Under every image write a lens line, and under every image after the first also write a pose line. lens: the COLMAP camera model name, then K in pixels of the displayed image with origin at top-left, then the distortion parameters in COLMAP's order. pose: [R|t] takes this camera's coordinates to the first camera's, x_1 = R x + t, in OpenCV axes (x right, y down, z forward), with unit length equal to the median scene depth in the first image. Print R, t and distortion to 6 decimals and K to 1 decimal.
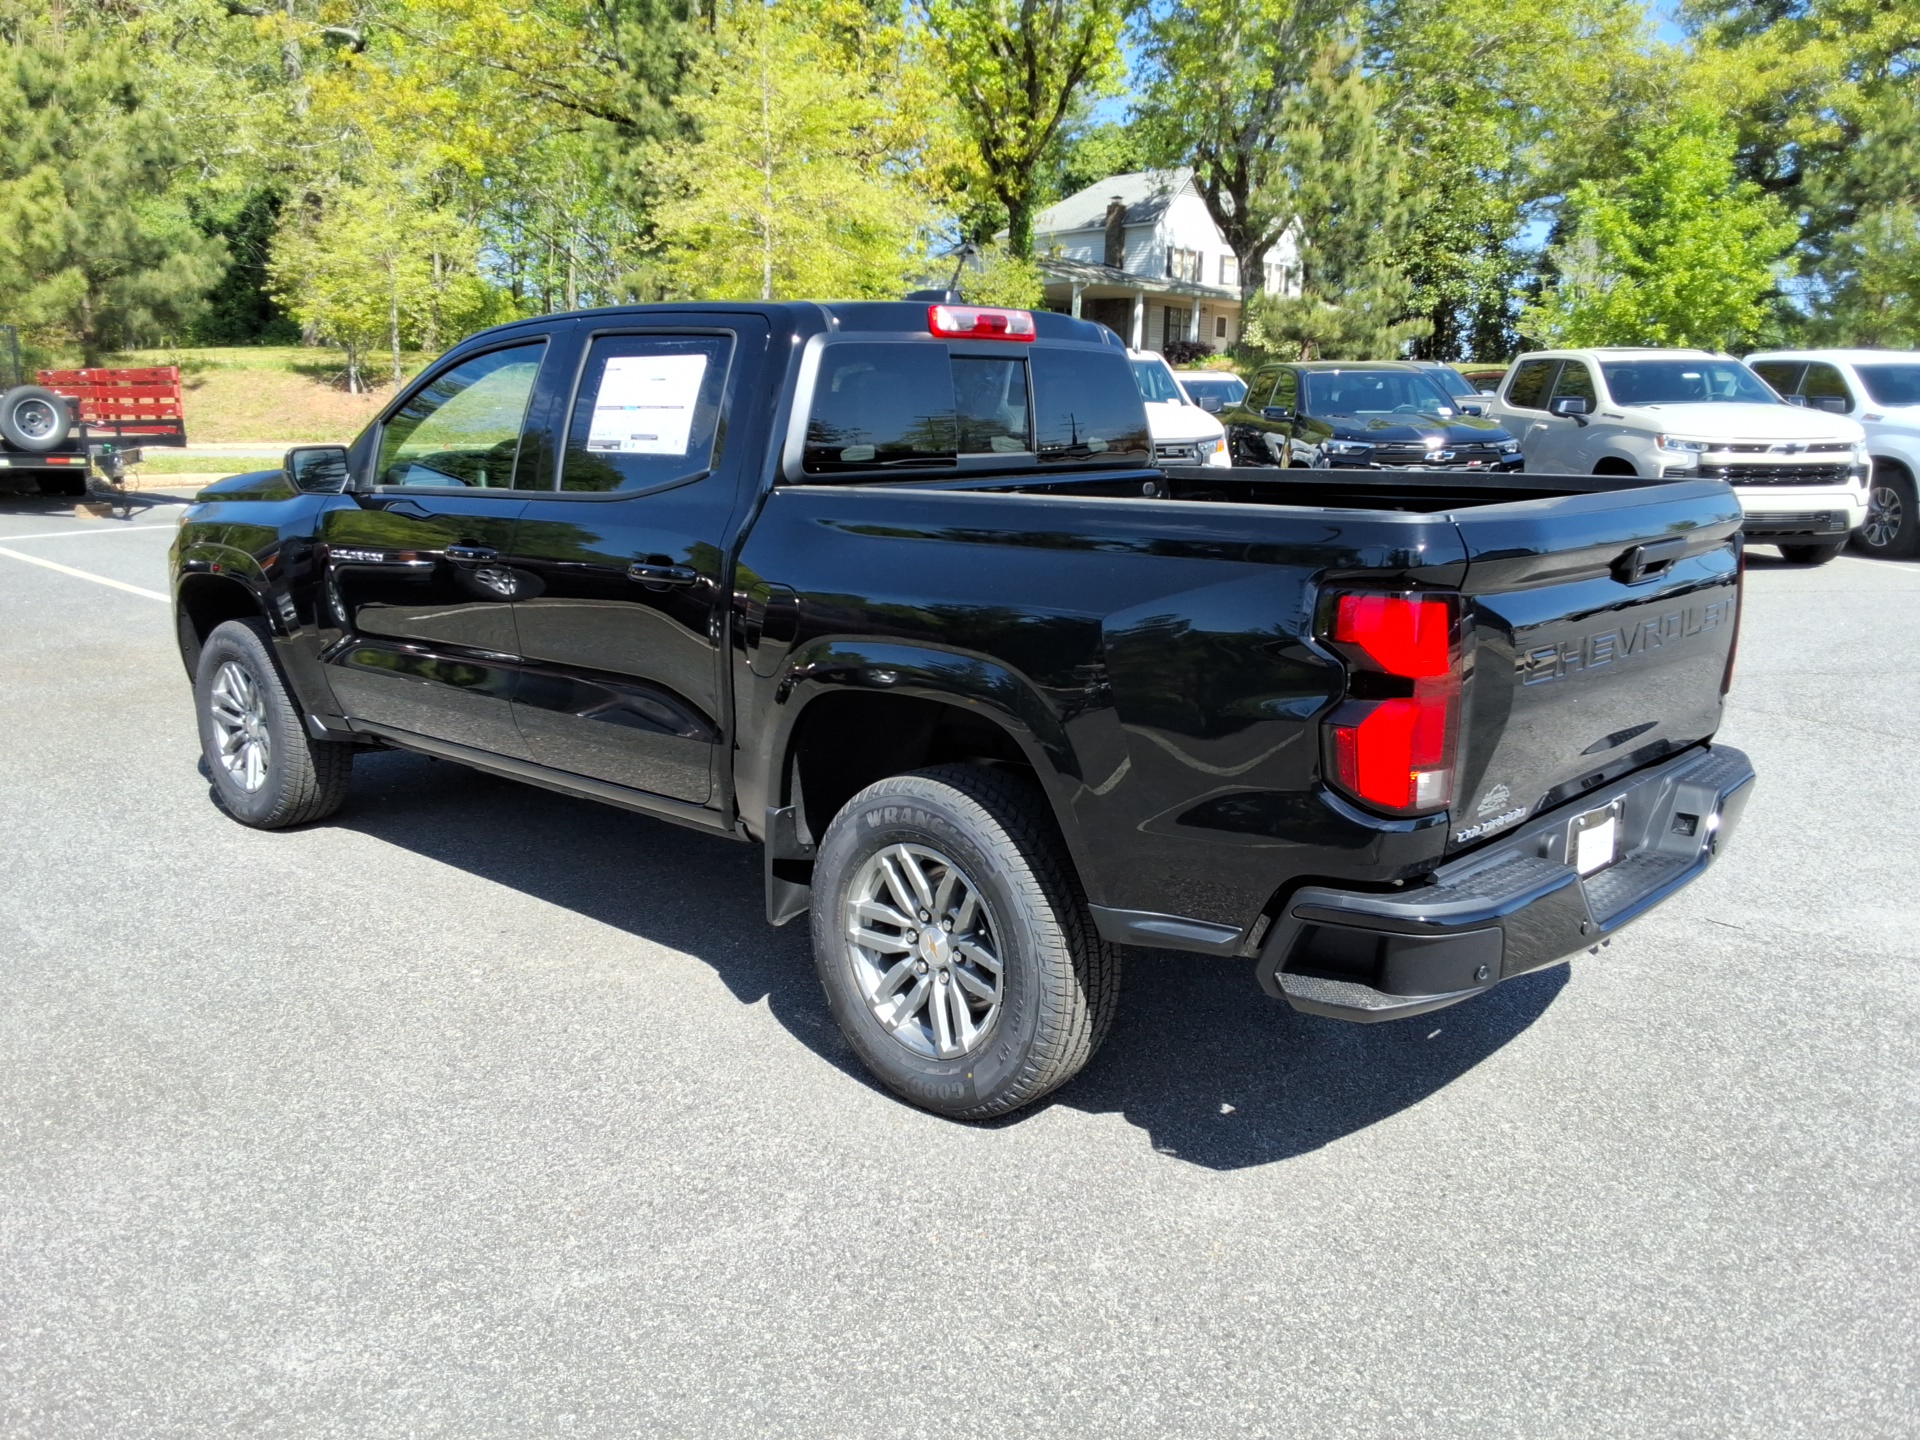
lens RADIAL K [[1545.0, 0, 977.9], [0, 1545.0, 714.9], [0, 0, 1]] dist [0.098018, -0.154207]
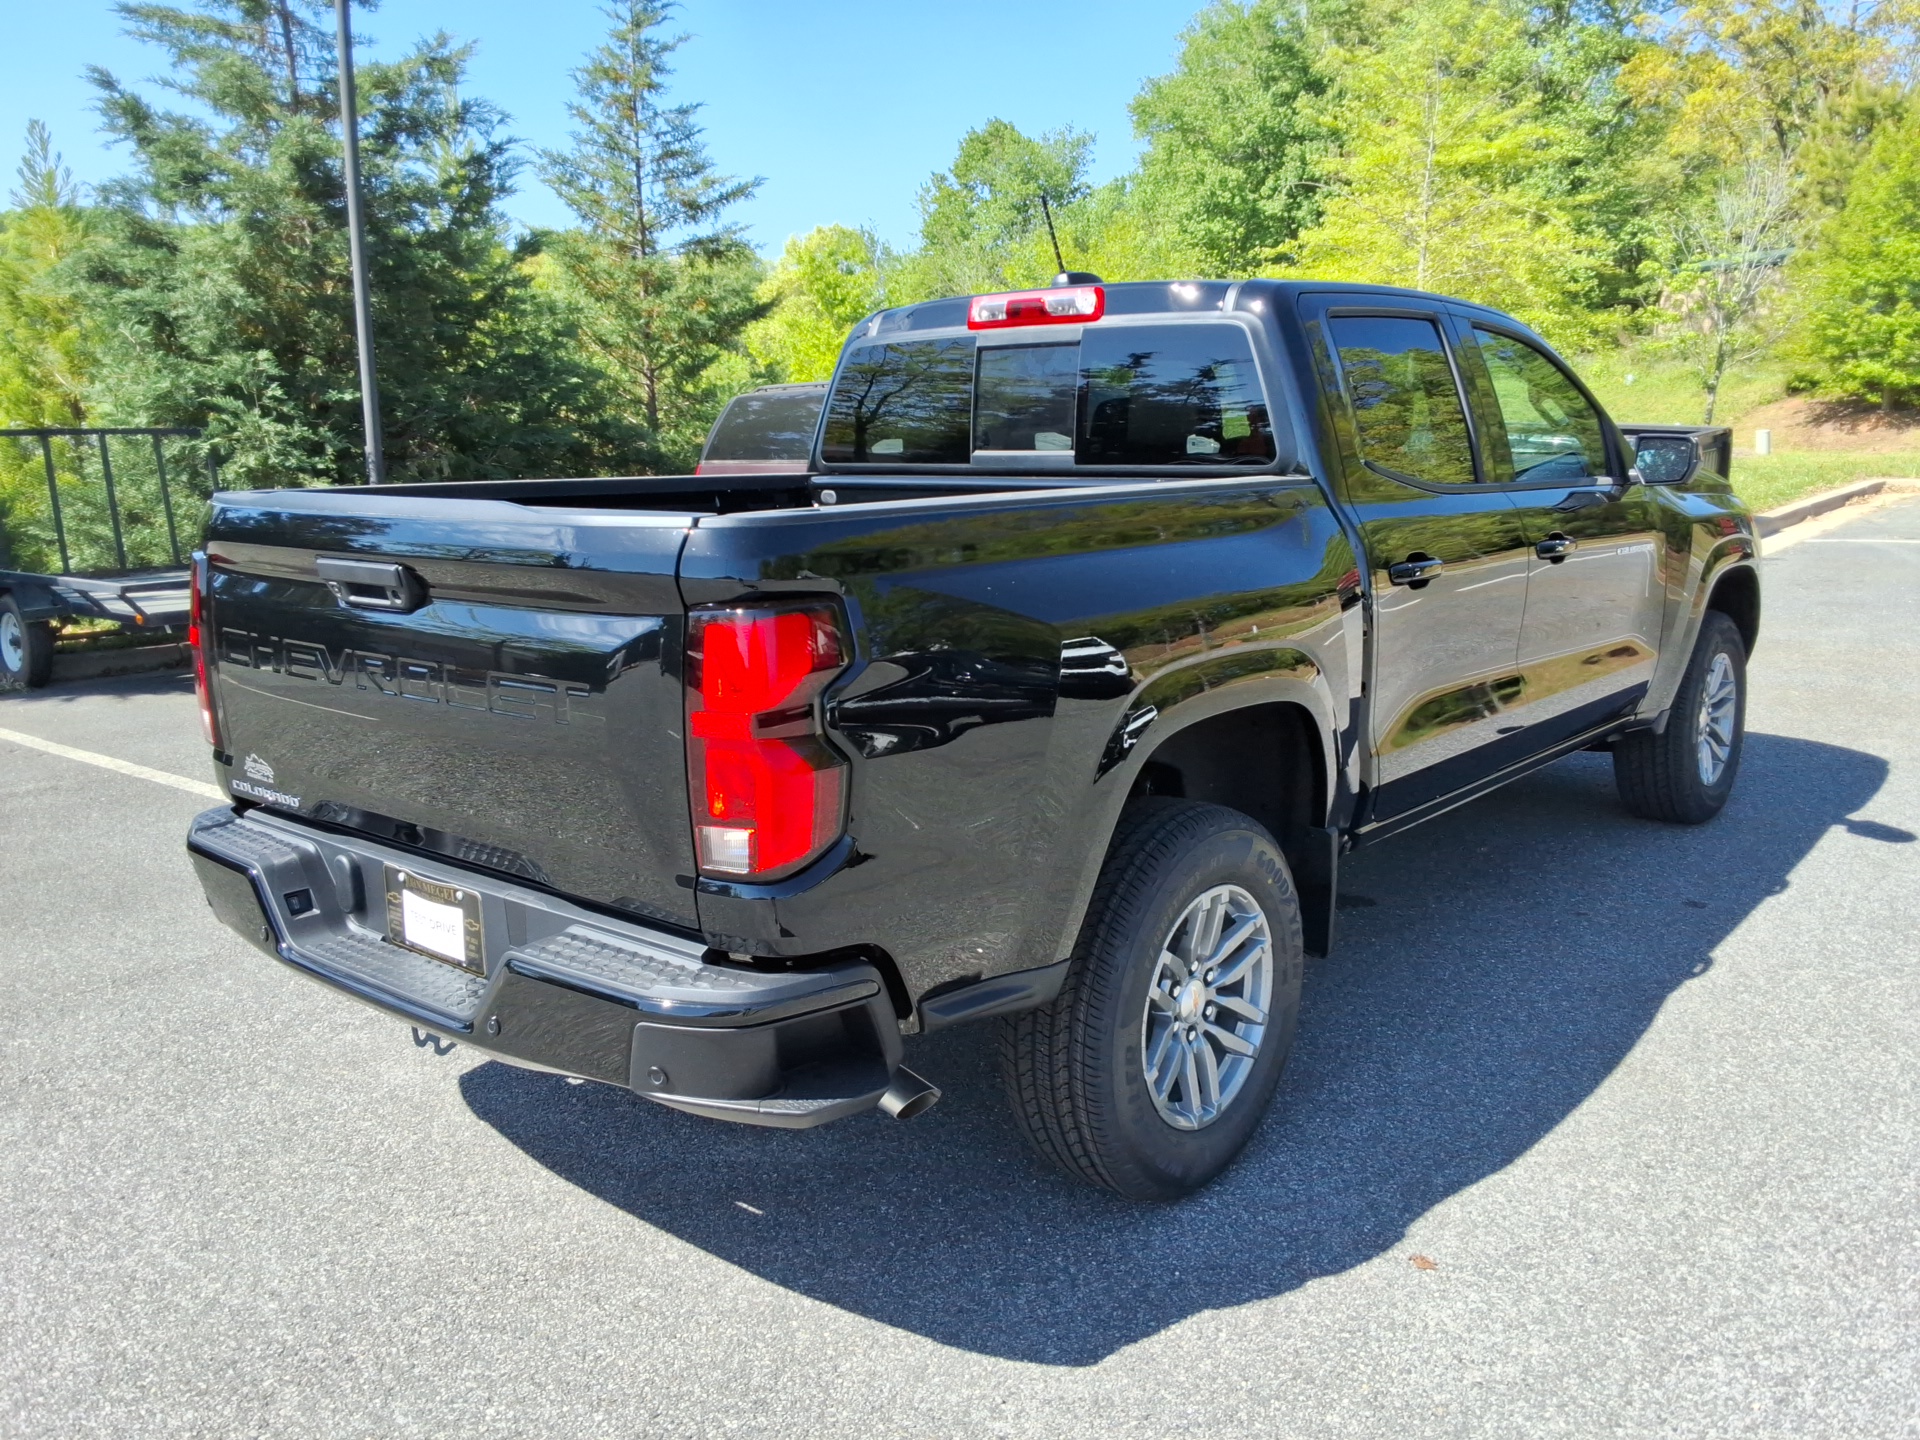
lens RADIAL K [[1545.0, 0, 977.9], [0, 1545.0, 714.9], [0, 0, 1]] dist [0.098018, -0.154207]
pose [[0.032633, 0.184139, -0.982358, 0.122618], [-0.181793, 0.967580, 0.175330, -0.022852], [0.982795, 0.172864, 0.065050, 0.123788]]
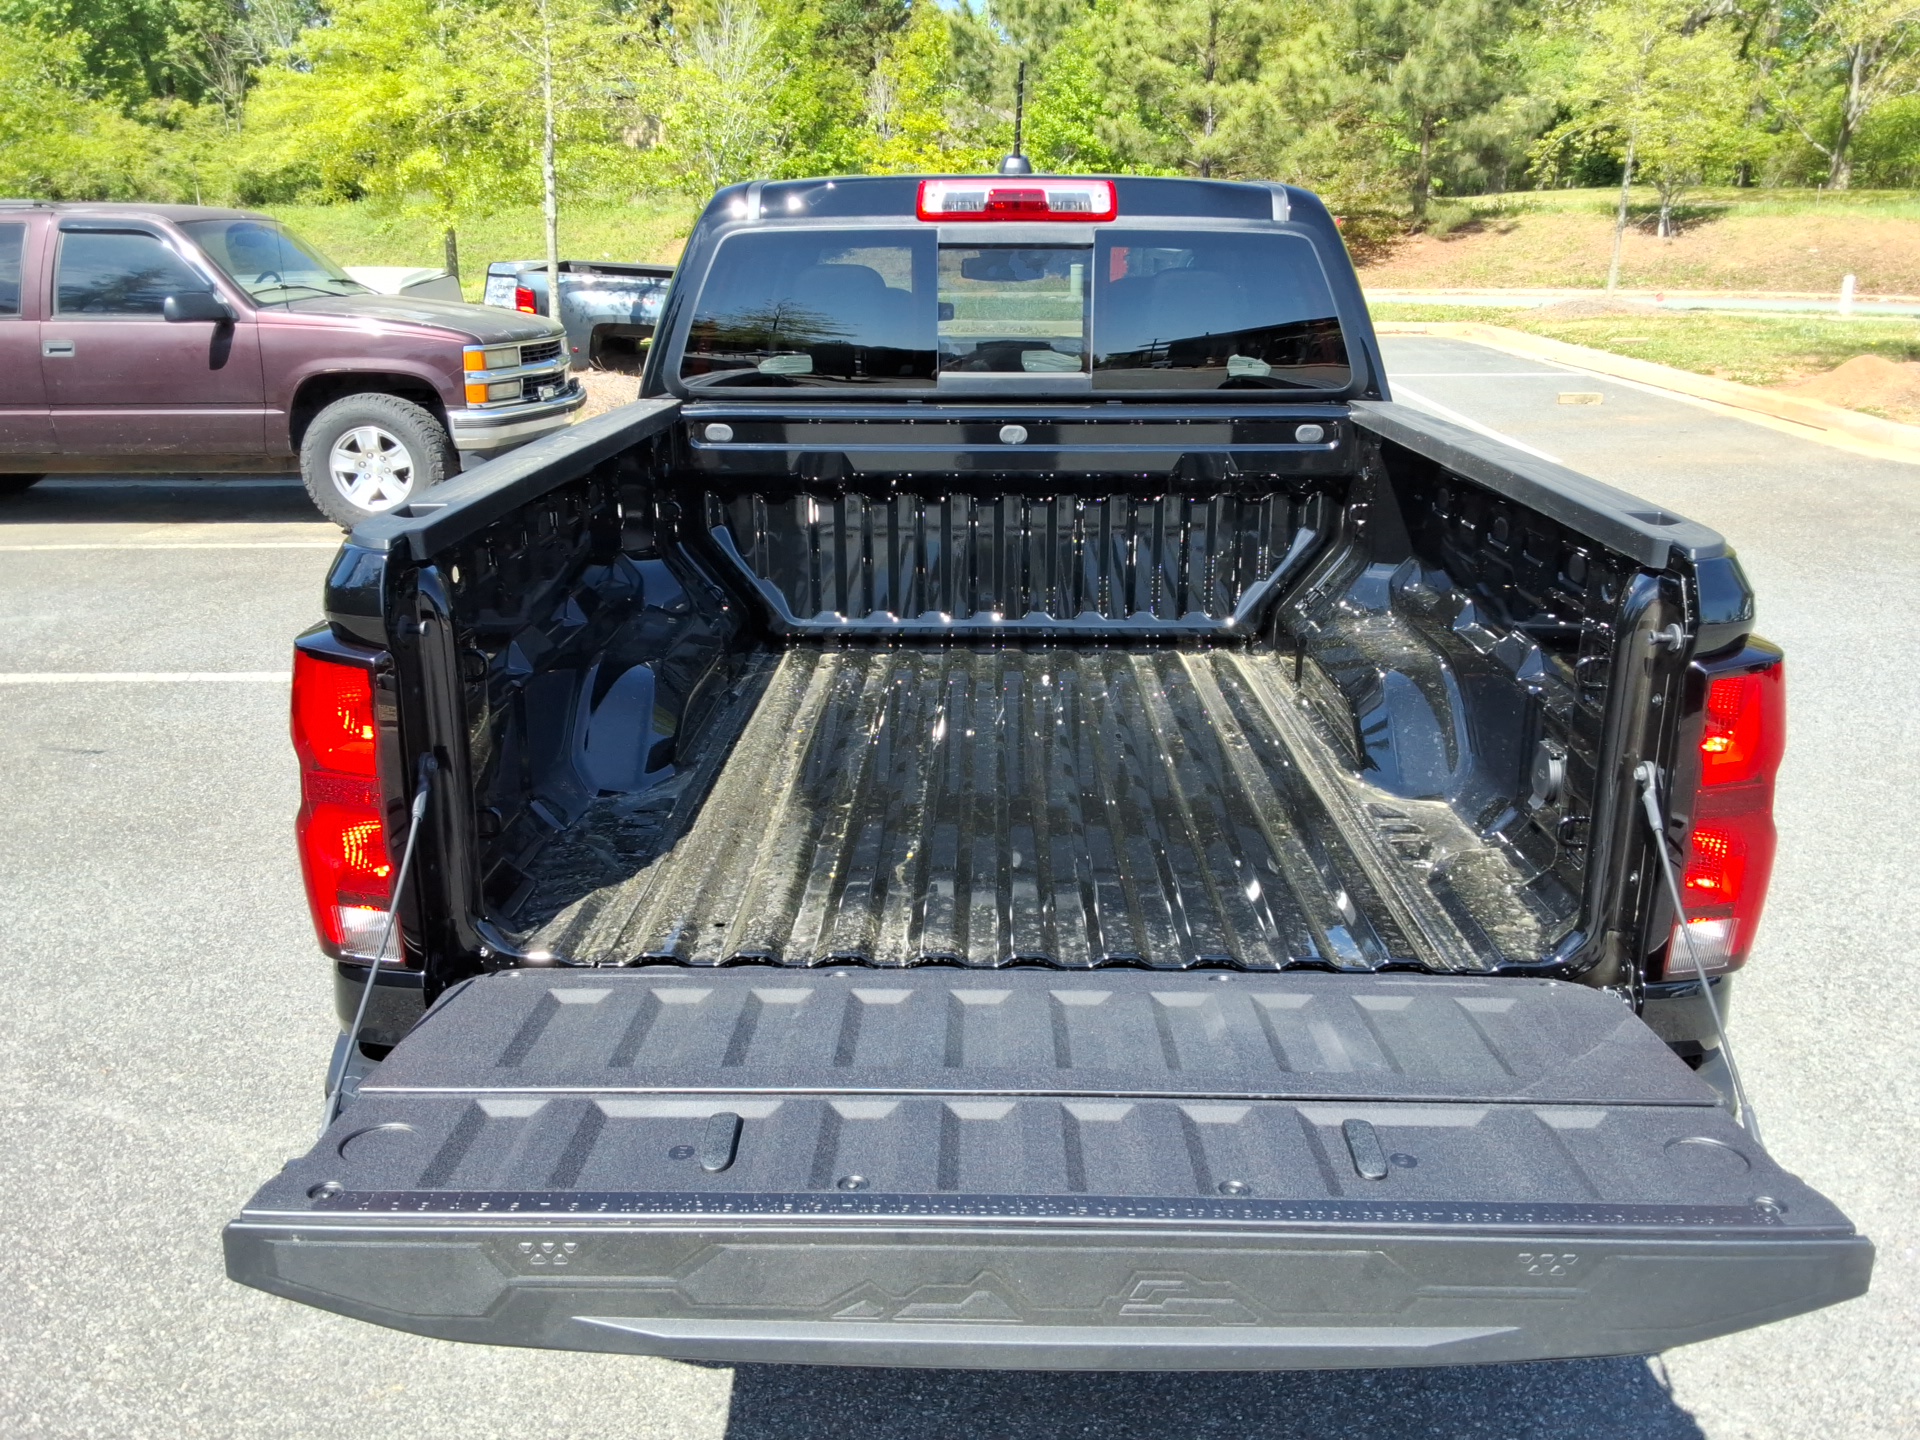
lens RADIAL K [[1545.0, 0, 977.9], [0, 1545.0, 714.9], [0, 0, 1]] dist [0.098018, -0.154207]
pose [[0.664360, 0.222542, -0.713514, 0.077853], [-0.152539, 0.974922, 0.162043, -0.016453], [0.731682, 0.001184, 0.681645, 0.060167]]
